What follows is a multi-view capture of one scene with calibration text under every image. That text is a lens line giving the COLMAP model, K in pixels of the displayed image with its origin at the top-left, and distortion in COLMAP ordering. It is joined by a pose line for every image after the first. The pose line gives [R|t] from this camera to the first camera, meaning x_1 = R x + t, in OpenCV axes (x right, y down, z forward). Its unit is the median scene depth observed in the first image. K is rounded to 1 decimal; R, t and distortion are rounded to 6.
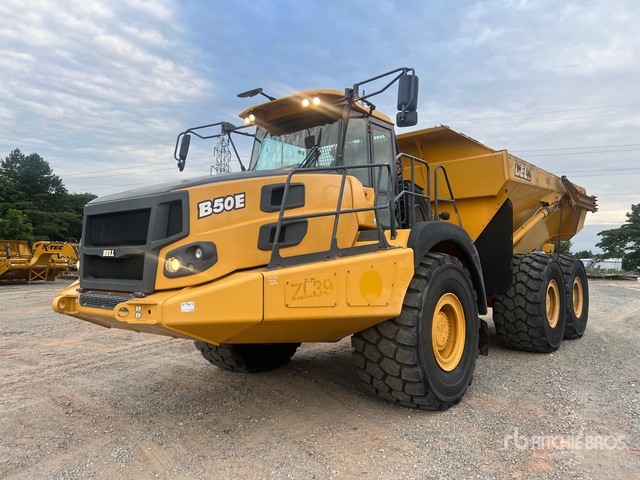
lens RADIAL K [[477.0, 0, 322.7], [0, 477.0, 236.7], [0, 0, 1]] dist [0.045023, -0.022550]
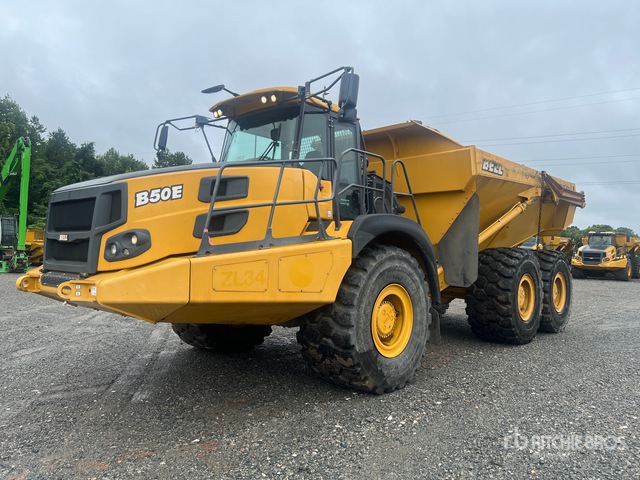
lens RADIAL K [[477.0, 0, 318.2], [0, 477.0, 234.5], [0, 0, 1]] dist [0.045023, -0.022550]
pose [[0.998013, 0.024219, -0.058170, 0.175306], [-0.023151, 0.999552, 0.018961, -0.005104], [0.058603, -0.017577, 0.998127, -0.055608]]
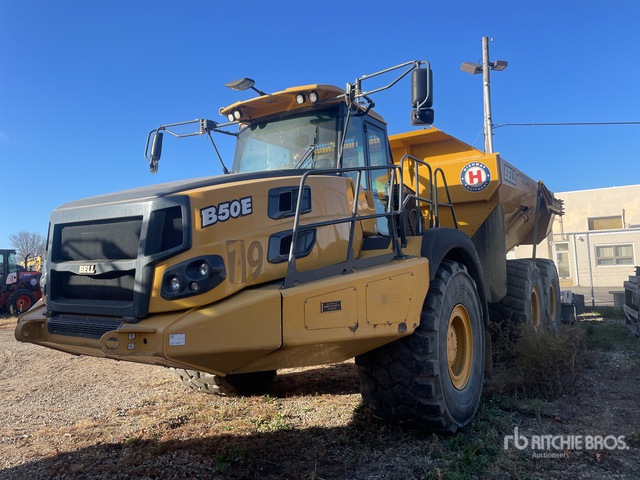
lens RADIAL K [[477.0, 0, 322.1], [0, 477.0, 234.1], [0, 0, 1]] dist [0.045023, -0.022550]
pose [[0.995069, -0.008913, 0.098784, -0.103074], [0.010241, 0.999864, -0.012941, -0.010249], [-0.098655, 0.013889, 0.995025, 0.107451]]
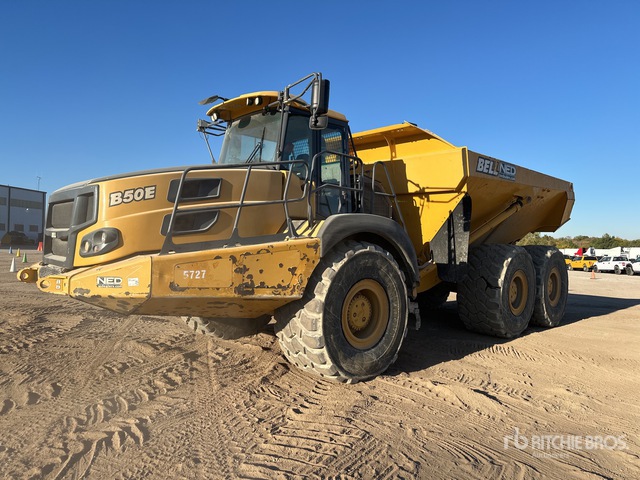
lens RADIAL K [[435.3, 0, 318.5], [0, 435.3, 238.1], [0, 0, 1]] dist [0.105141, -0.002730]
pose [[0.988326, 0.038807, -0.147330, 0.332391], [-0.031609, 0.998204, 0.050889, -0.027492], [0.149041, -0.045638, 0.987777, -0.007709]]
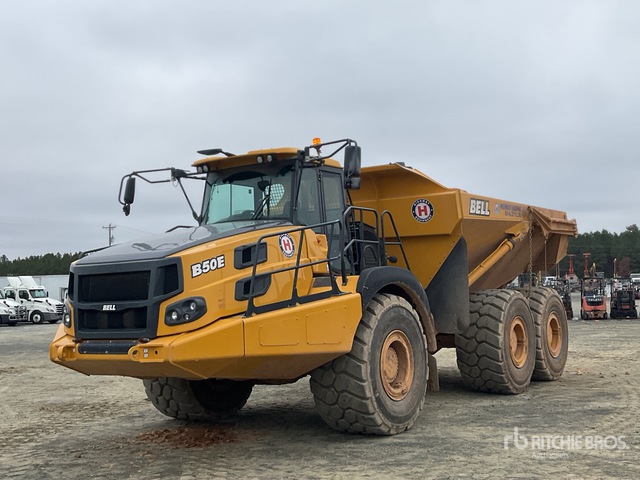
lens RADIAL K [[770.1, 0, 308.4], [0, 770.1, 230.7], [0, 0, 1]] dist [0.204473, 0.000000]
pose [[0.996257, -0.021258, 0.083785, -0.093933], [0.024006, 0.999202, -0.031932, -0.071752], [-0.083039, 0.033824, 0.995972, -0.865216]]
